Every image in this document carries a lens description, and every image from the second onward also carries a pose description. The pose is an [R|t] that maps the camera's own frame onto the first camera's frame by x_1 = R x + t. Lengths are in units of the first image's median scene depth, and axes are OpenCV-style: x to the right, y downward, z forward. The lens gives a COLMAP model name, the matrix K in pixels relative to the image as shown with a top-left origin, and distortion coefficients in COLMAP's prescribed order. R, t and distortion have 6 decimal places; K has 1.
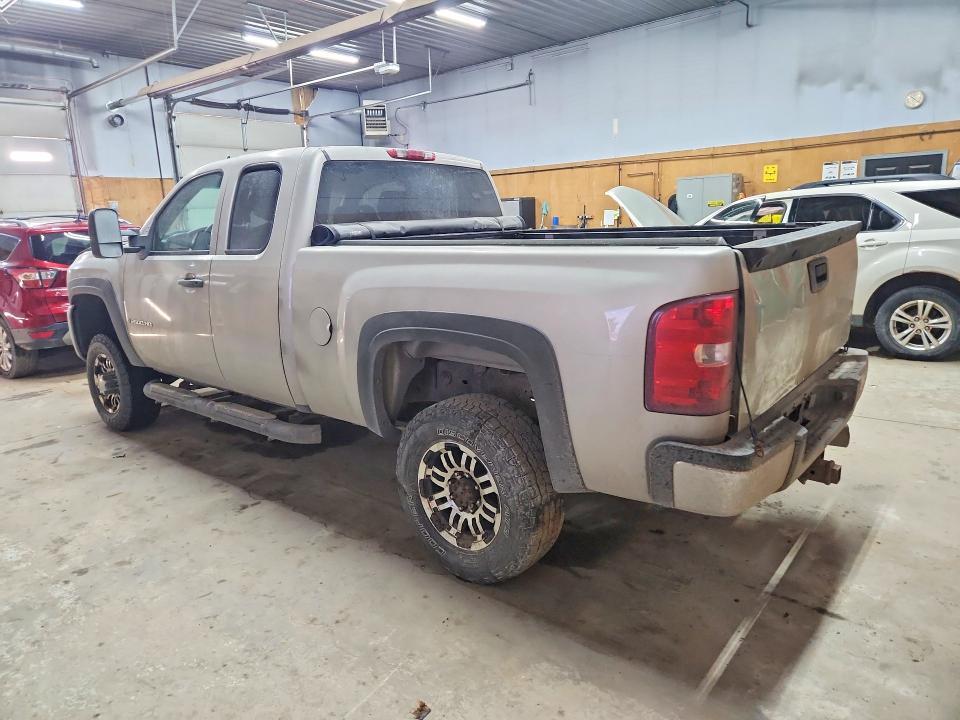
lens RADIAL K [[637.3, 0, 475.7], [0, 637.3, 353.7], [0, 0, 1]] dist [0.033797, -0.018051]
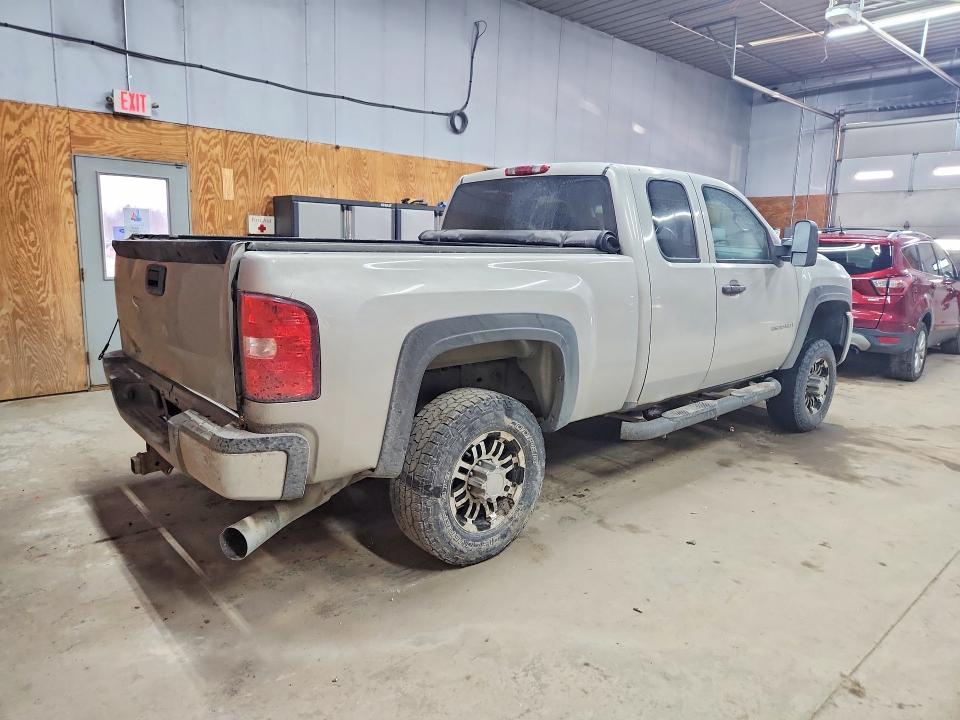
lens RADIAL K [[637.3, 0, 476.5], [0, 637.3, 361.0], [0, 0, 1]] dist [0.033797, -0.018051]
pose [[-0.145225, 0.218199, -0.965038, 1.196504], [-0.226903, 0.942038, 0.247144, -0.302423], [0.963029, 0.254861, -0.087298, 1.296735]]
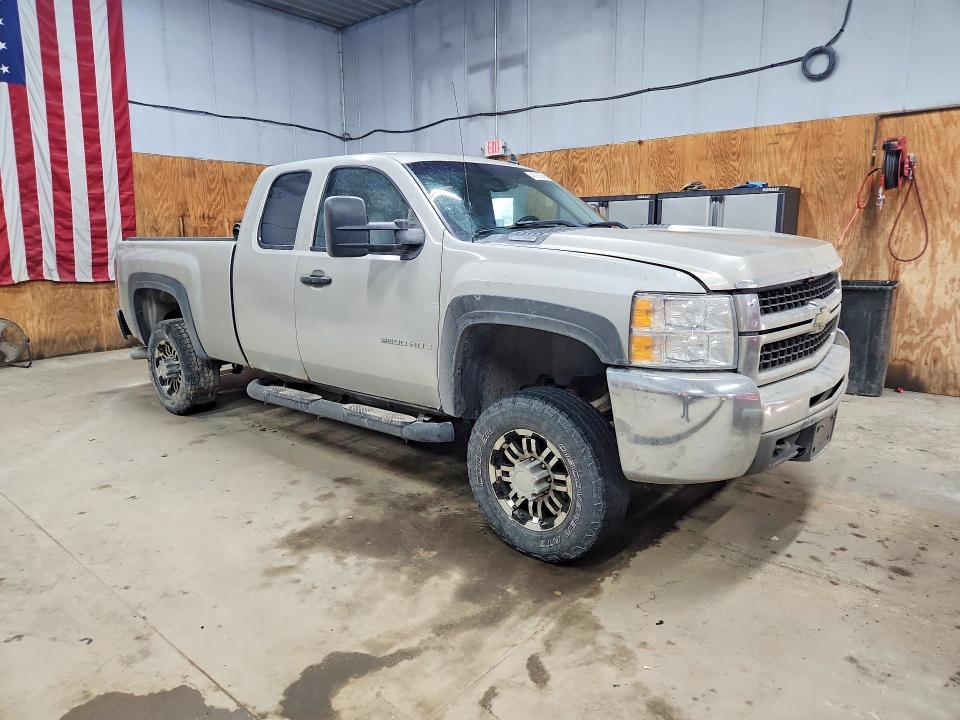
lens RADIAL K [[637.3, 0, 479.4], [0, 637.3, 364.9], [0, 0, 1]] dist [0.033797, -0.018051]
pose [[-0.998704, 0.047099, 0.019288, -0.160917], [0.050885, 0.916130, 0.397640, -0.500386], [0.001059, 0.398106, -0.917339, 2.509053]]
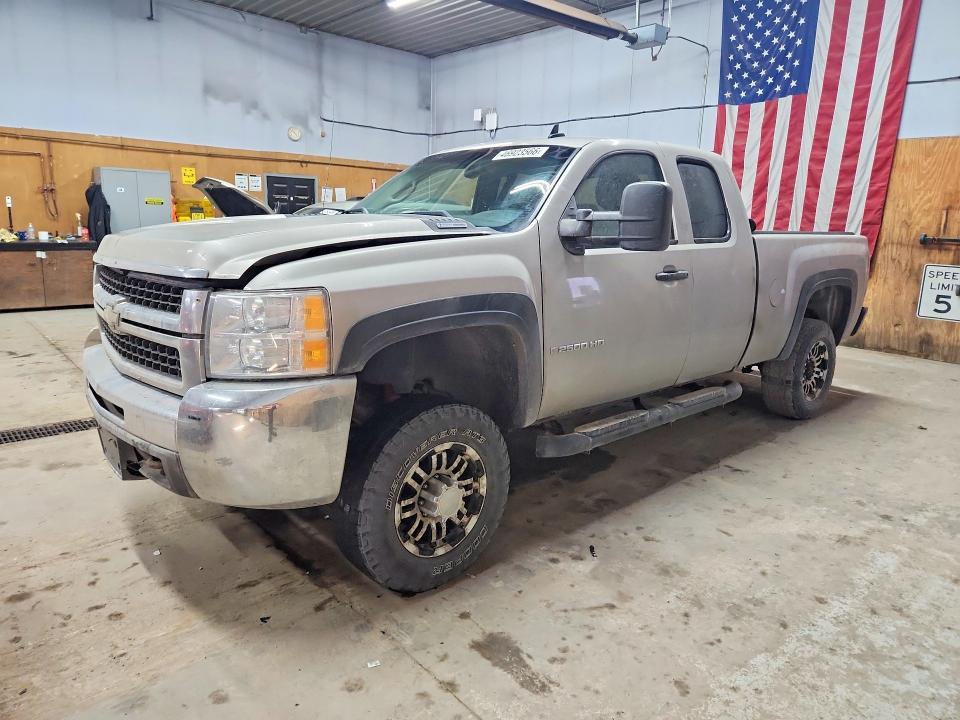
lens RADIAL K [[637.3, 0, 477.8], [0, 637.3, 357.4], [0, 0, 1]] dist [0.033797, -0.018051]
pose [[0.143121, -0.166840, 0.975541, -1.336242], [0.172917, 0.974743, 0.141335, -0.168716], [-0.974482, 0.148460, 0.168355, 1.103199]]
